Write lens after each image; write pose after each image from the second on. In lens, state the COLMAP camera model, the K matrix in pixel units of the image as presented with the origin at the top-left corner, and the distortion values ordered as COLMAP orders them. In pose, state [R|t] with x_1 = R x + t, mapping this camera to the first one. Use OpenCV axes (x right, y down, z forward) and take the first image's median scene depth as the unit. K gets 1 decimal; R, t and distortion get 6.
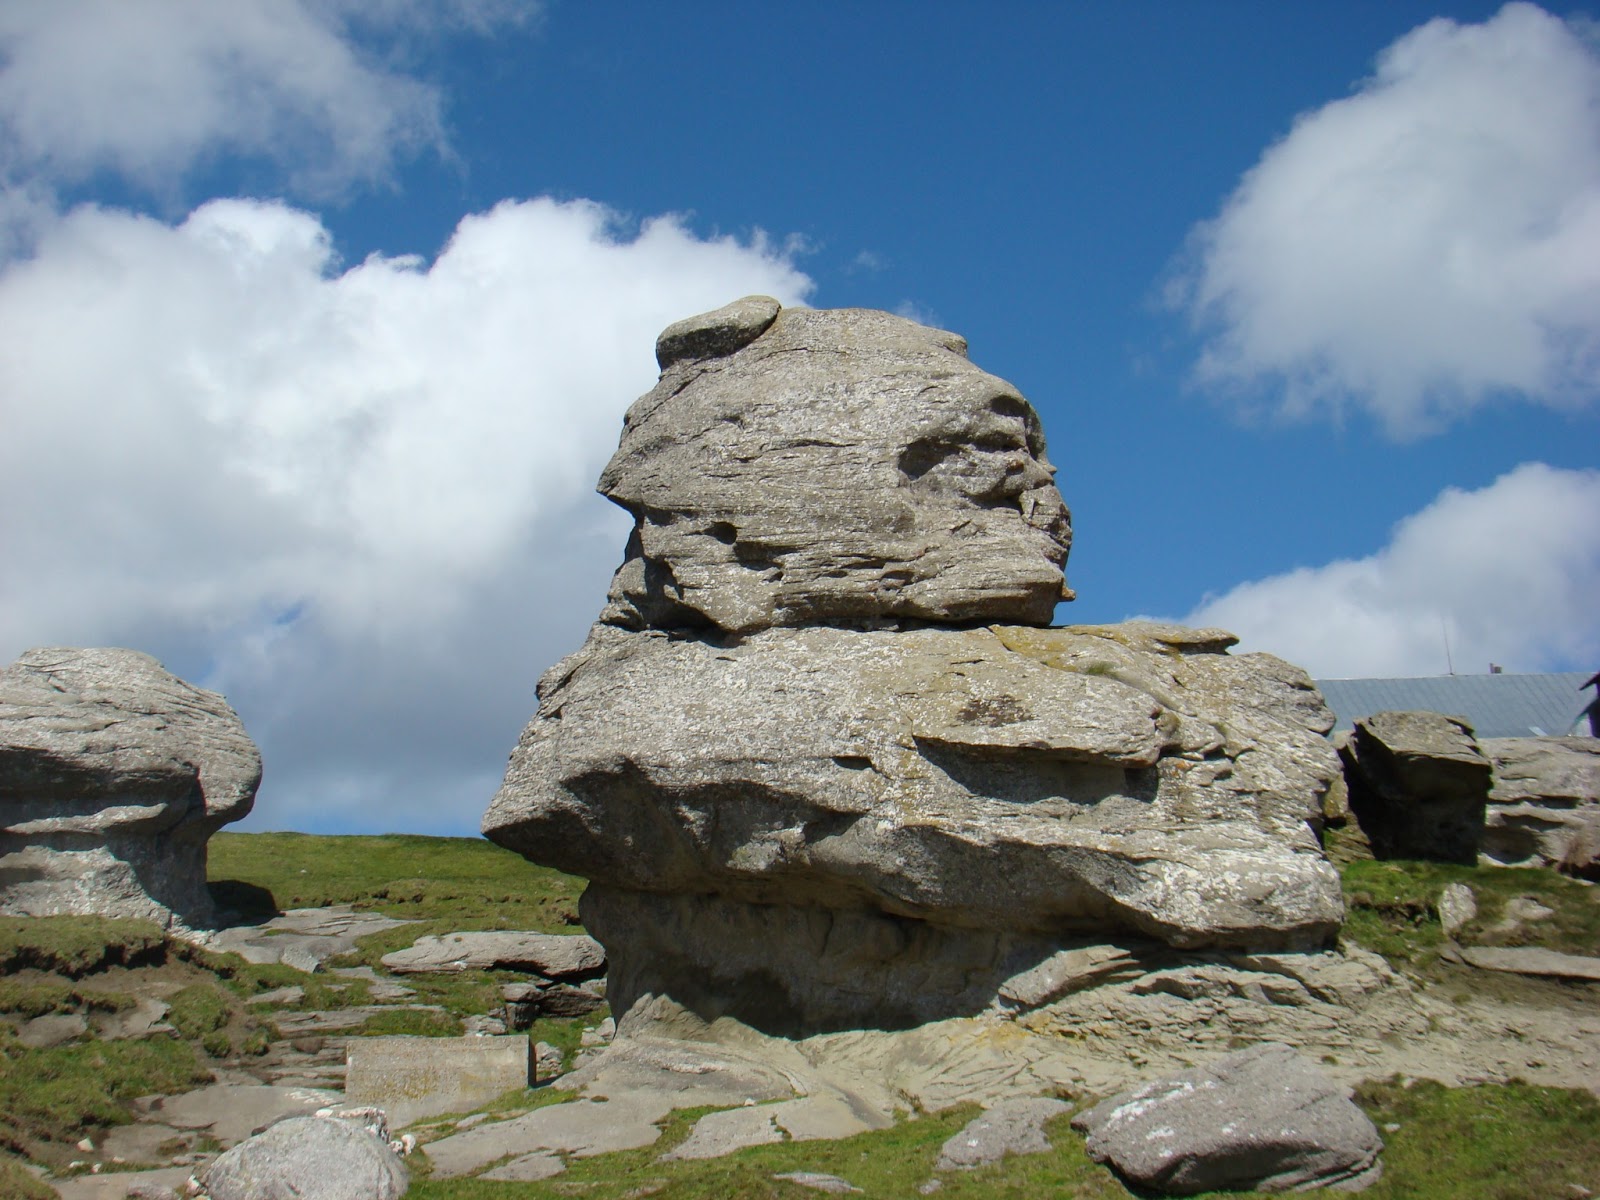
lens RADIAL K [[2594.4, 0, 777.0], [0, 2594.4, 588.5], [0, 0, 1]] dist [0.063735, 0.566708]
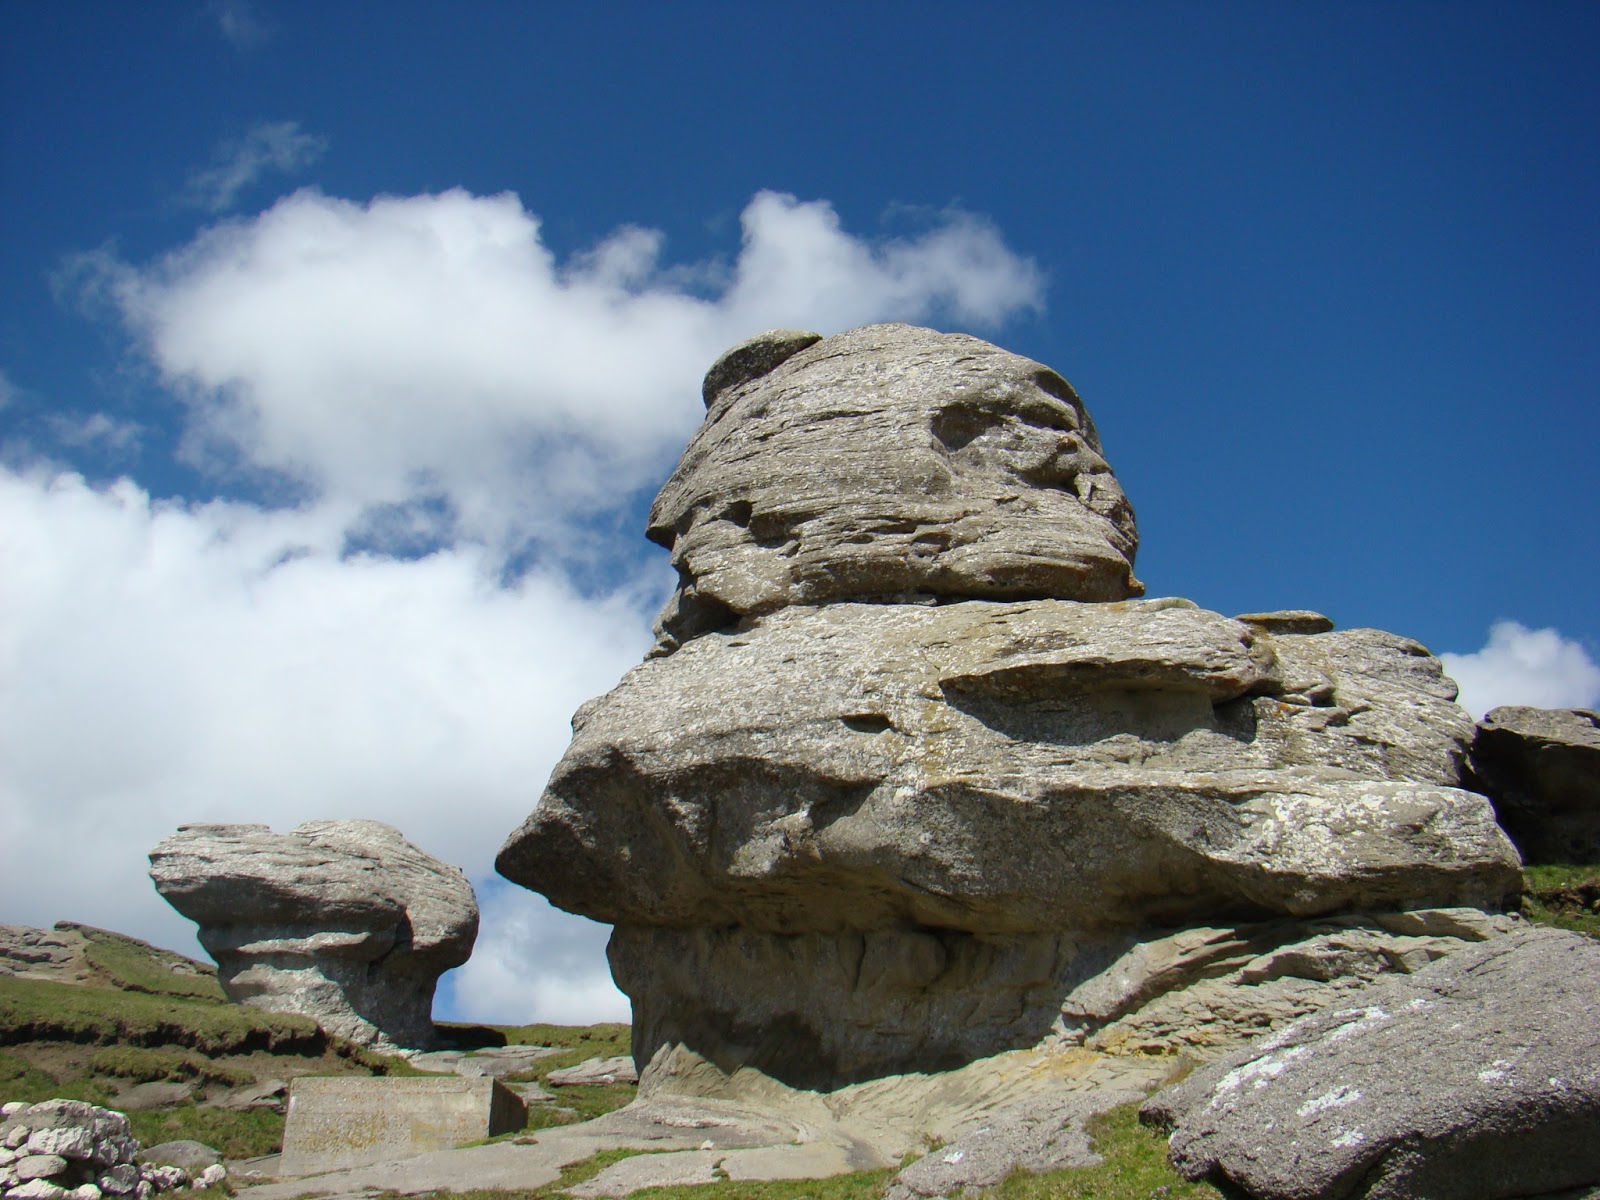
lens RADIAL K [[1516.0, 0, 780.7], [0, 1516.0, 598.9], [0, 0, 1]] dist [-0.172301, 0.126055]
pose [[0.989726, -0.043622, -0.136160, 0.065484], [0.012264, 0.974712, -0.223130, 0.128432], [0.142450, 0.219167, 0.965232, 0.518884]]
